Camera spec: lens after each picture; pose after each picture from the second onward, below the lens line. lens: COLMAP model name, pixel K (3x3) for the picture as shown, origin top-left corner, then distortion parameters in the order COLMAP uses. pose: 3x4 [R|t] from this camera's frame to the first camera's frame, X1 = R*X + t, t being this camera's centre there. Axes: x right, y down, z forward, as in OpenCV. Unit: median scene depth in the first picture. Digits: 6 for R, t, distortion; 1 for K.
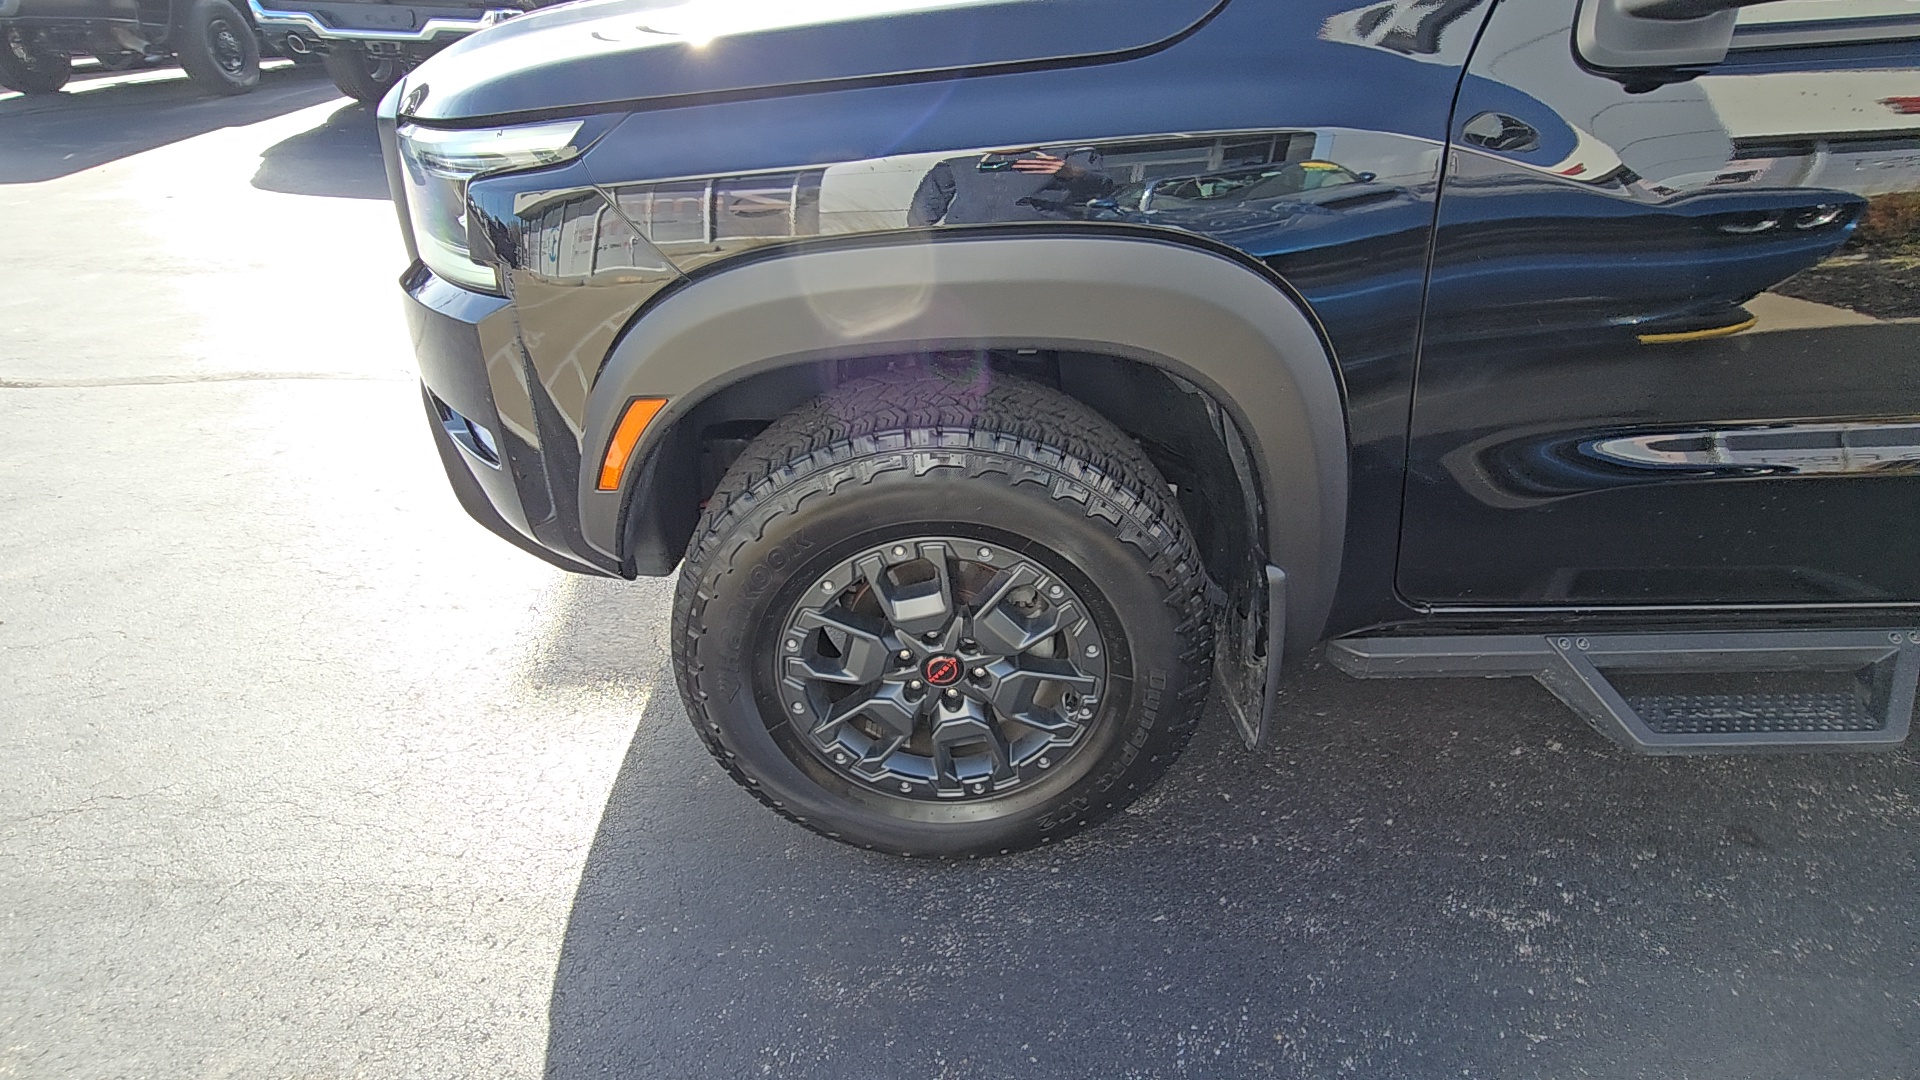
lens RADIAL K [[972.7, 0, 953.2], [0, 972.7, 540.0], [0, 0, 1]] dist [0.002292, -0.001230]
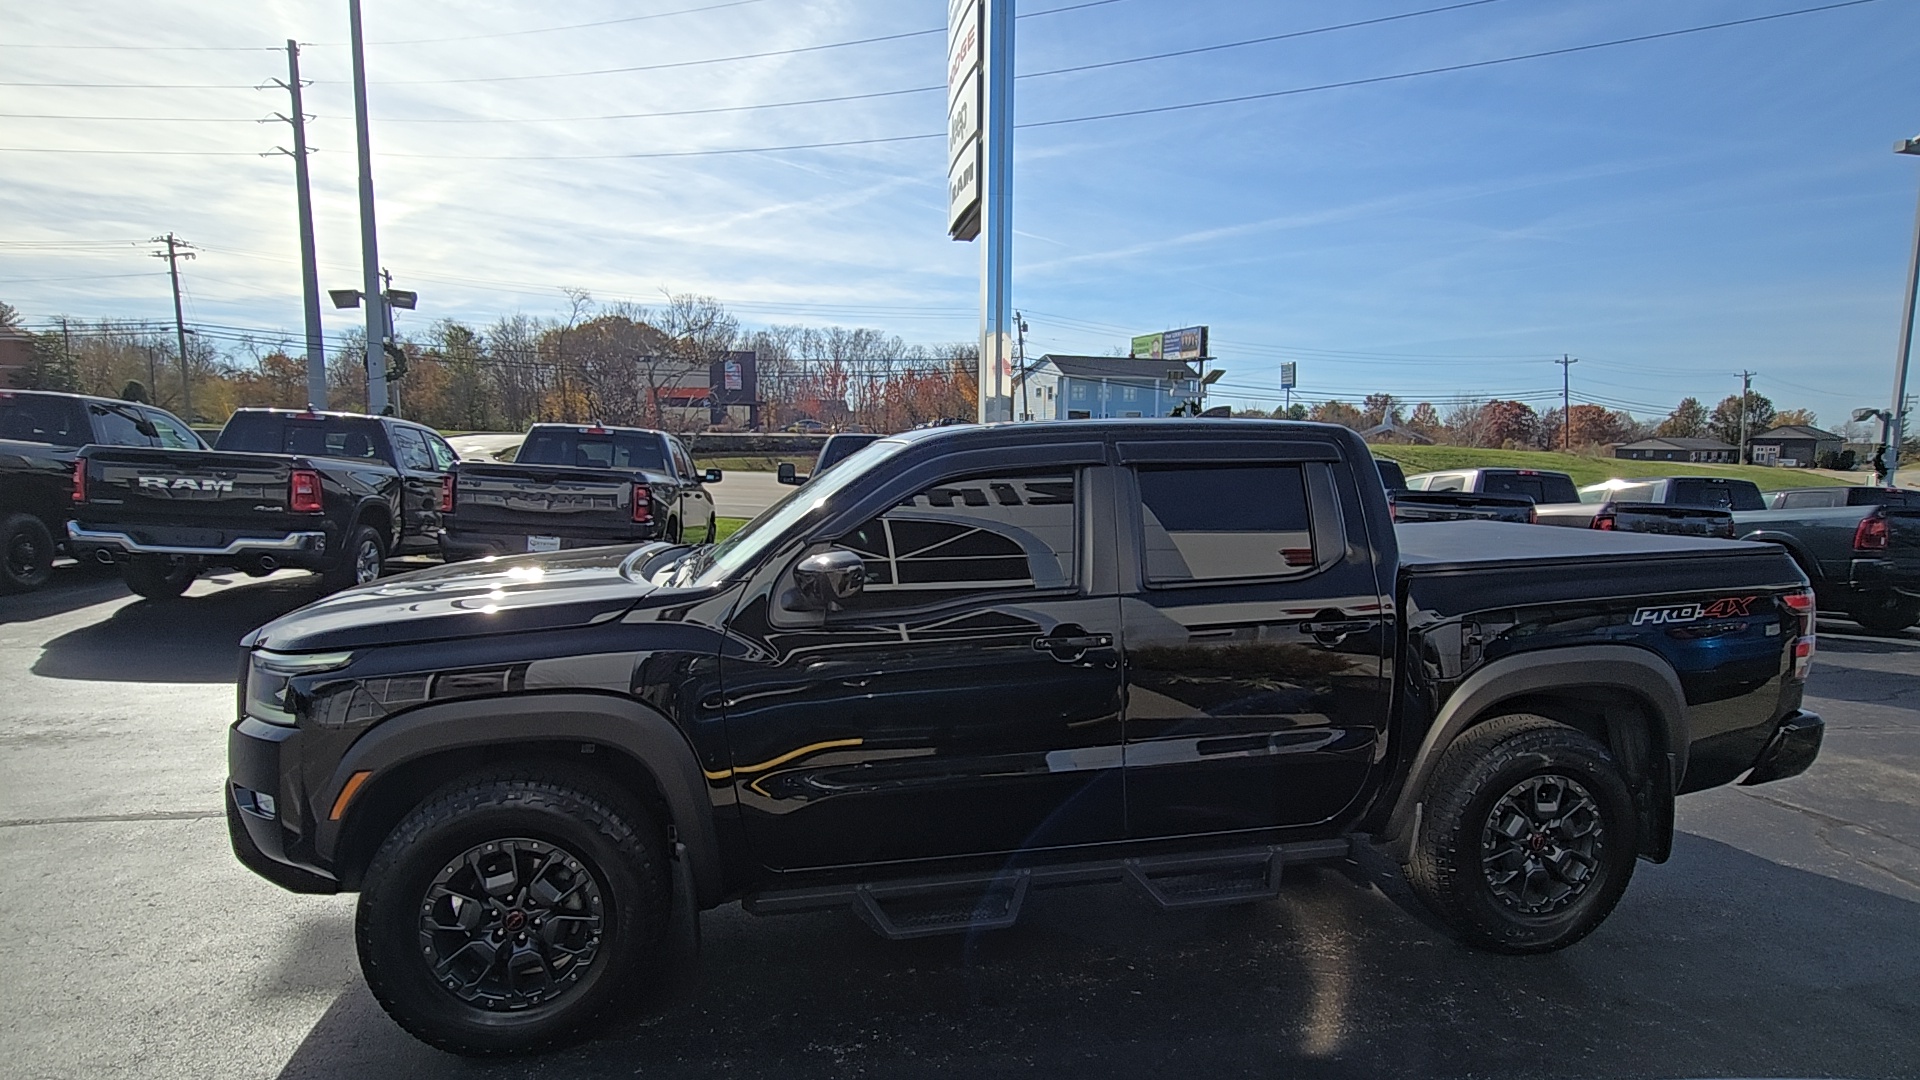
lens RADIAL K [[972.7, 0, 965.8], [0, 972.7, 546.4], [0, 0, 1]] dist [0.002292, -0.001230]
pose [[0.976925, 0.007875, 0.213436, 0.421534], [0.087288, 0.897333, -0.432636, 0.365948], [-0.194931, 0.441284, 0.875940, -1.098317]]
